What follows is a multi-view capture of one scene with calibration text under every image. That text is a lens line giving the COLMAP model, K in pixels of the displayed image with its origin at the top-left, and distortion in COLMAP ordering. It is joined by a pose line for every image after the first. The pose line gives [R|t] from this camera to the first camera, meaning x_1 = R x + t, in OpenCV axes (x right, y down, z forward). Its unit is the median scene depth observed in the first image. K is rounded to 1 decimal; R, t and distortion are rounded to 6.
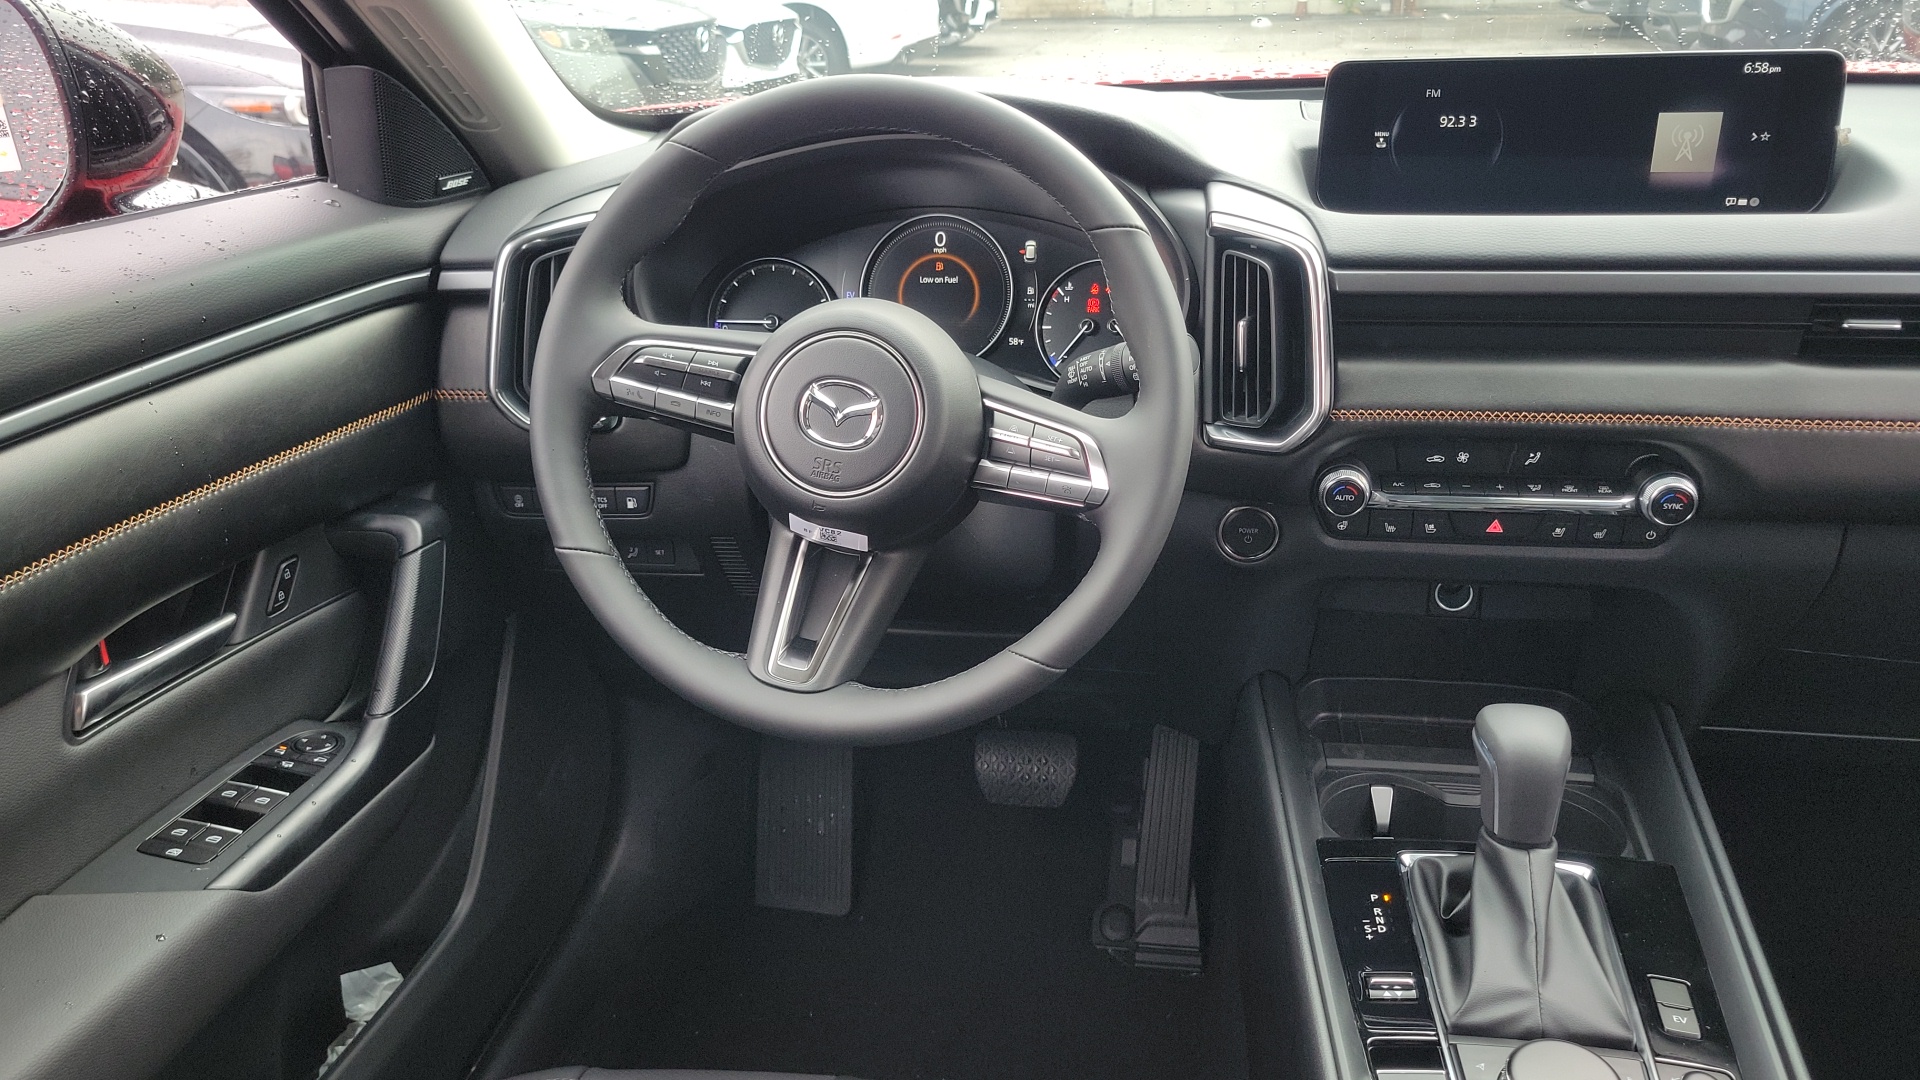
lens RADIAL K [[1446.1, 0, 955.6], [0, 1446.1, 544.7], [0, 0, 1]] dist [0.028522, -0.021210]
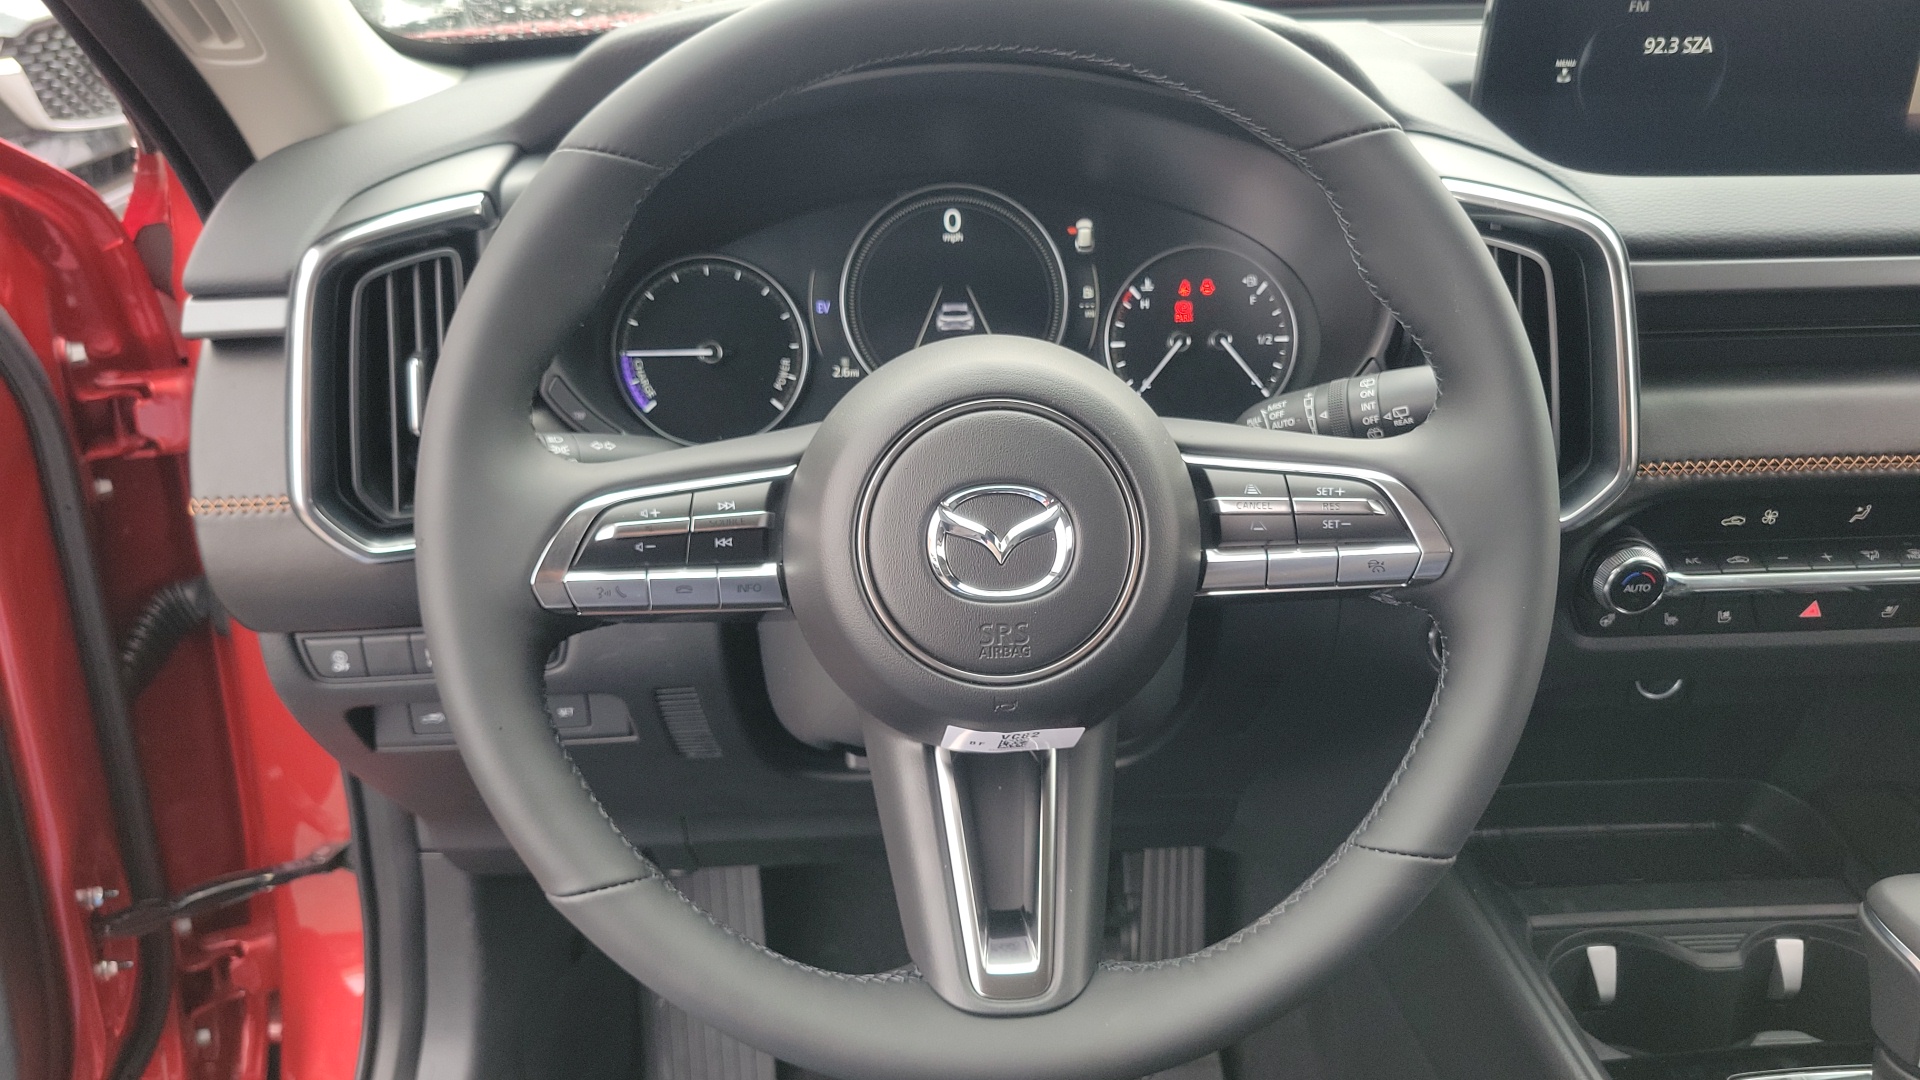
lens RADIAL K [[1446.1, 0, 958.9], [0, 1446.1, 548.7], [0, 0, 1]] dist [0.028522, -0.021210]
pose [[0.976743, -0.069440, 0.202860, -0.179327], [0.062492, 0.997225, 0.040465, -0.094556], [-0.205106, -0.026846, 0.978371, 0.364549]]
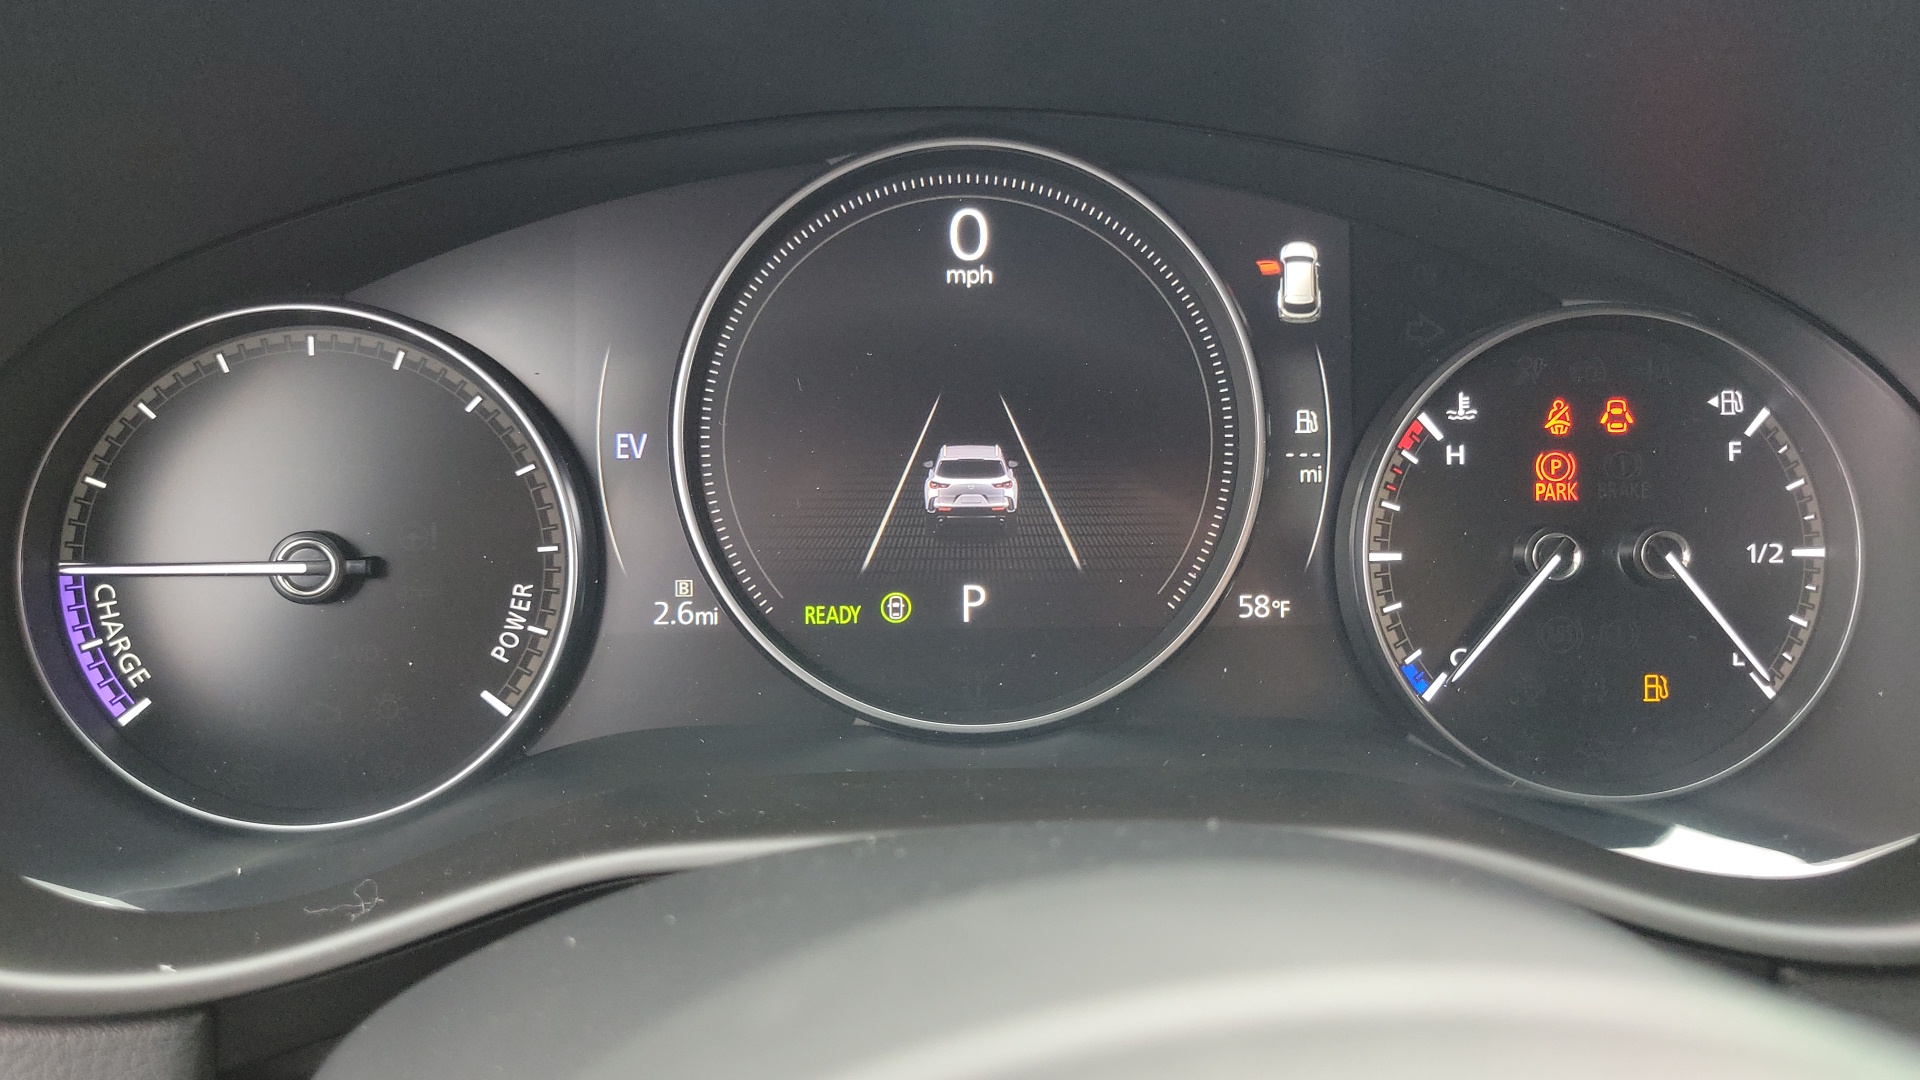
lens RADIAL K [[1446.1, 0, 999.4], [0, 1446.1, 542.3], [0, 0, 1]] dist [0.028522, -0.021210]
pose [[0.972090, -0.042043, 0.230808, -0.079546], [0.043967, 0.999028, -0.003197, -0.172778], [-0.230450, 0.013256, 0.972994, 0.833623]]
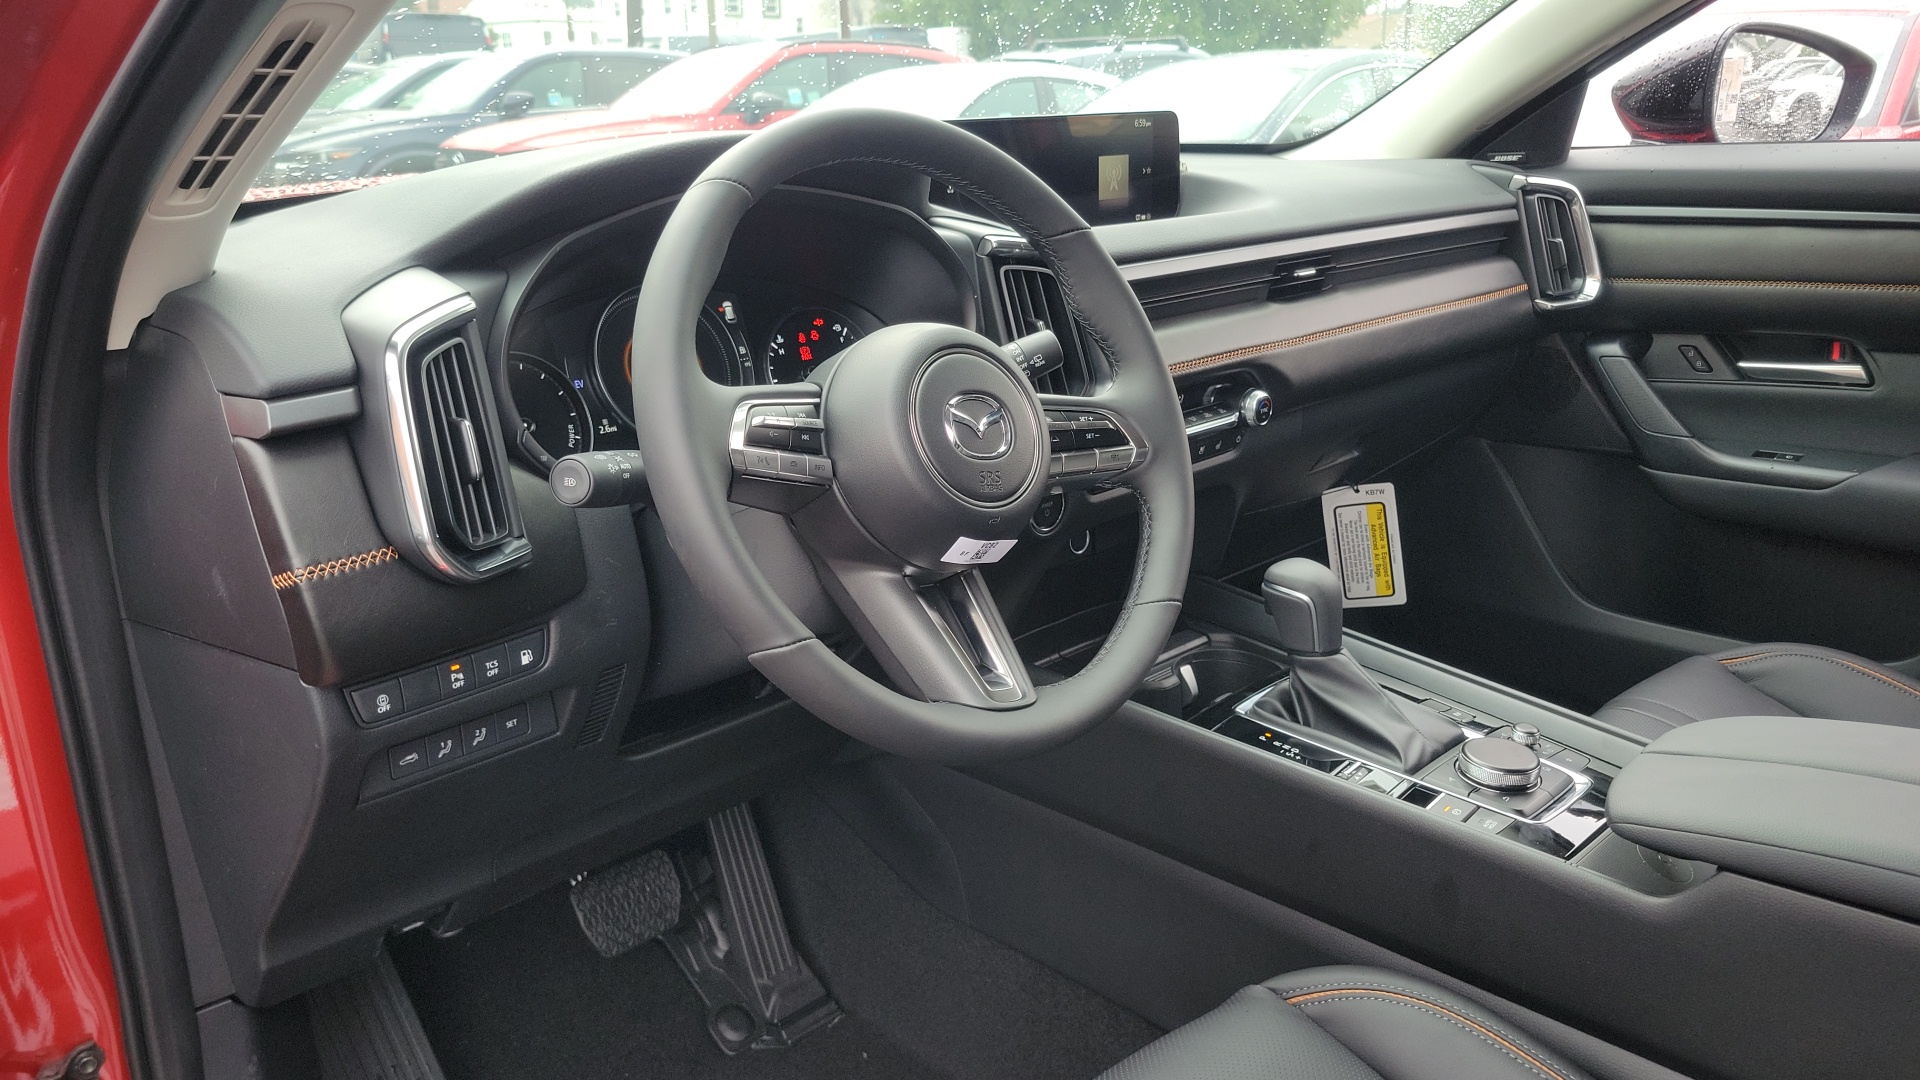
lens RADIAL K [[1446.1, 0, 952.4], [0, 1446.1, 555.1], [0, 0, 1]] dist [0.028522, -0.021210]
pose [[0.579770, -0.229469, 0.781800, -0.750771], [0.312719, 0.948704, 0.046551, -0.049228], [-0.752379, 0.217495, 0.621789, 0.346384]]
